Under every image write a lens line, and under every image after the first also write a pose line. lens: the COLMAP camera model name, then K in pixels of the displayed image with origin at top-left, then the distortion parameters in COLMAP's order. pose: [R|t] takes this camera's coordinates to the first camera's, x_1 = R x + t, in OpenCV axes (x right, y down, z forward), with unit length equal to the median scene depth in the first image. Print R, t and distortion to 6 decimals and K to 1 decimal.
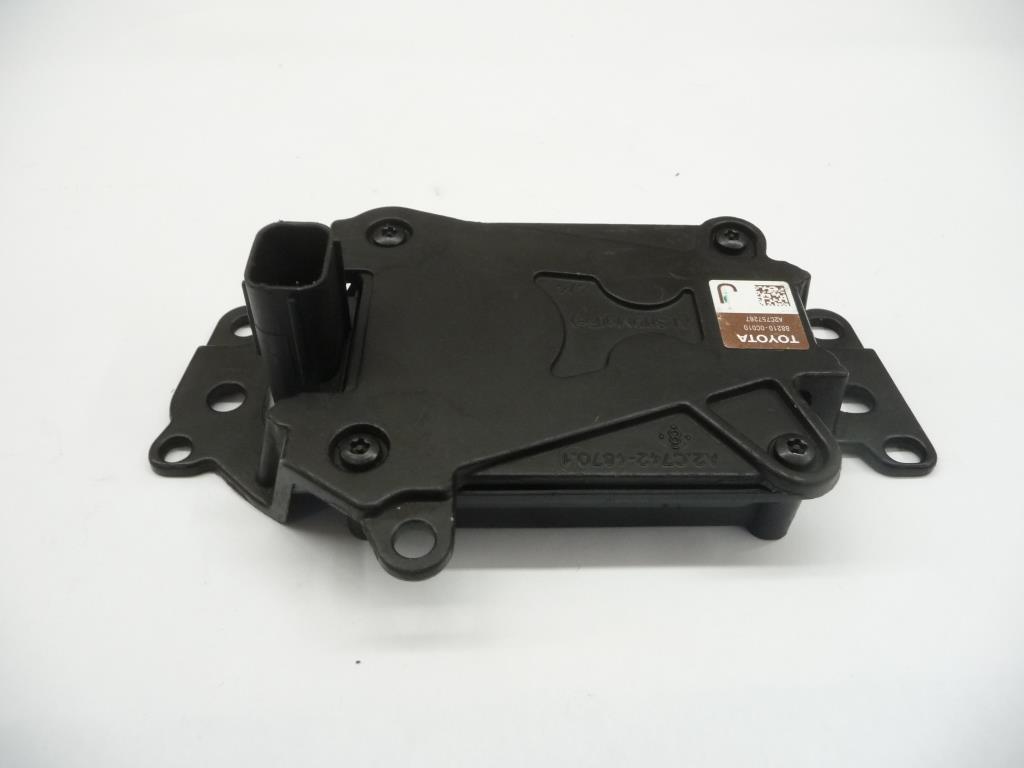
lens RADIAL K [[842.3, 0, 514.4], [0, 842.3, 383.0], [0, 0, 1]] dist [-0.060853, 0.028061]
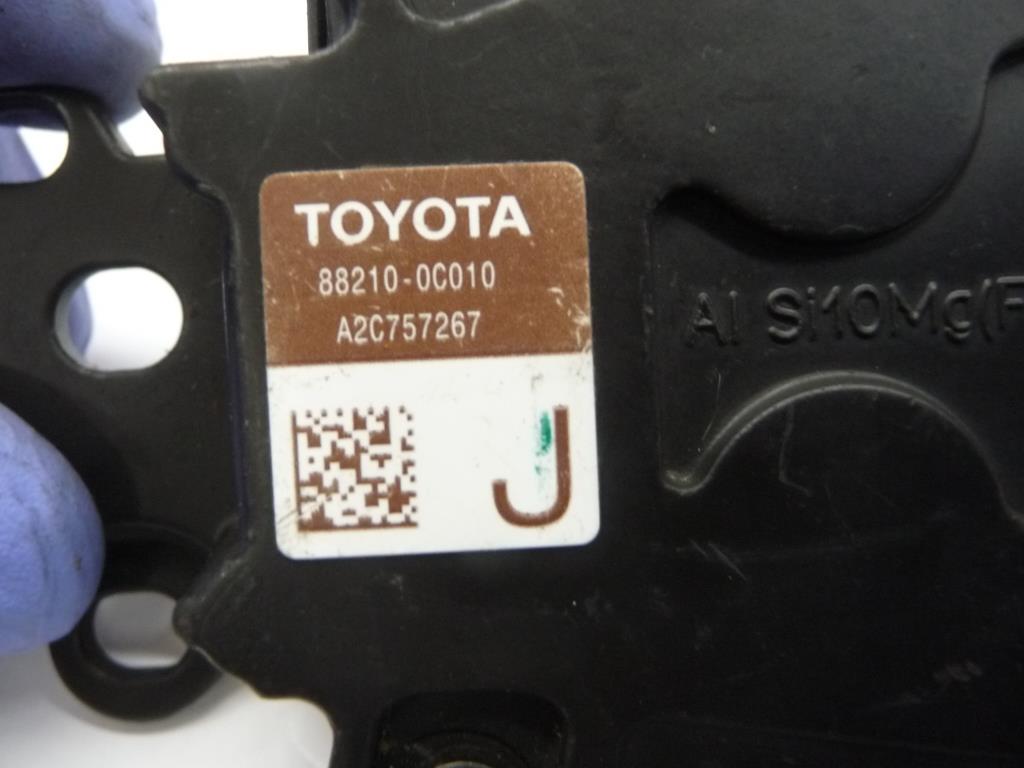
lens RADIAL K [[842.3, 0, 511.9], [0, 842.3, 384.3], [0, 0, 1]] dist [-0.060853, 0.028061]
pose [[-0.997693, 0.045209, -0.050650, 0.282530], [-0.067481, -0.742291, 0.666671, -0.266272], [-0.007458, 0.668551, 0.743629, 0.824484]]
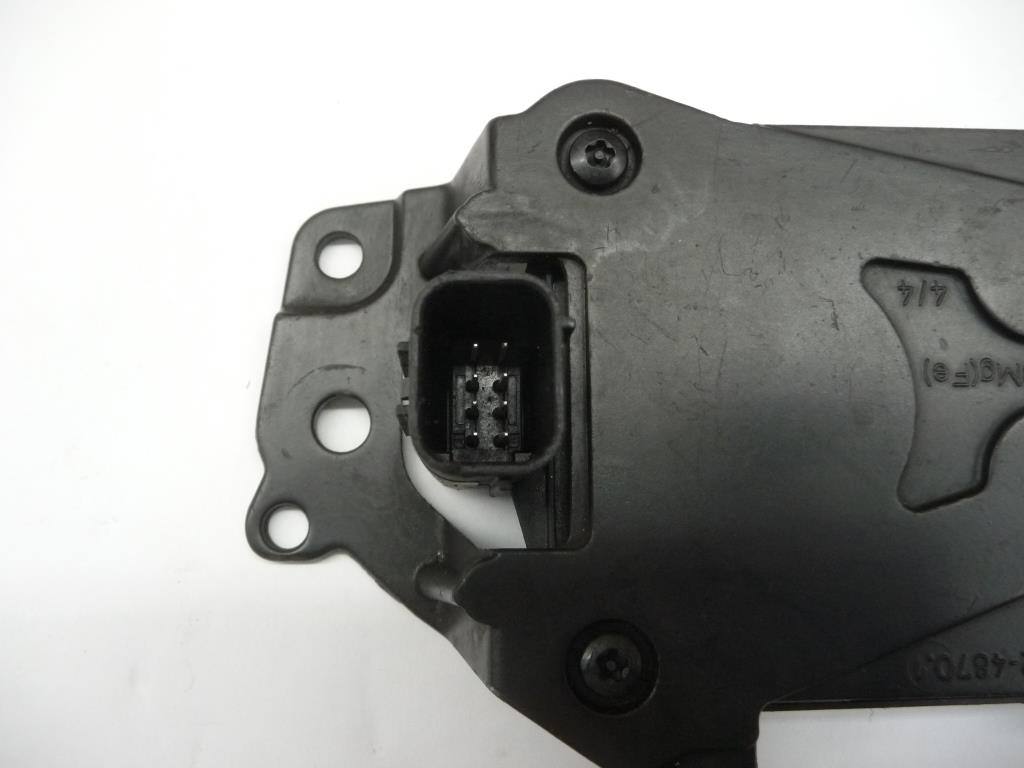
lens RADIAL K [[842.3, 0, 507.6], [0, 842.3, 386.2], [0, 0, 1]] dist [-0.060853, 0.028061]
pose [[0.999927, 0.011352, 0.004235, -0.231493], [-0.011811, 0.835197, 0.549825, -0.390413], [0.002704, -0.549834, 0.835269, 0.506127]]
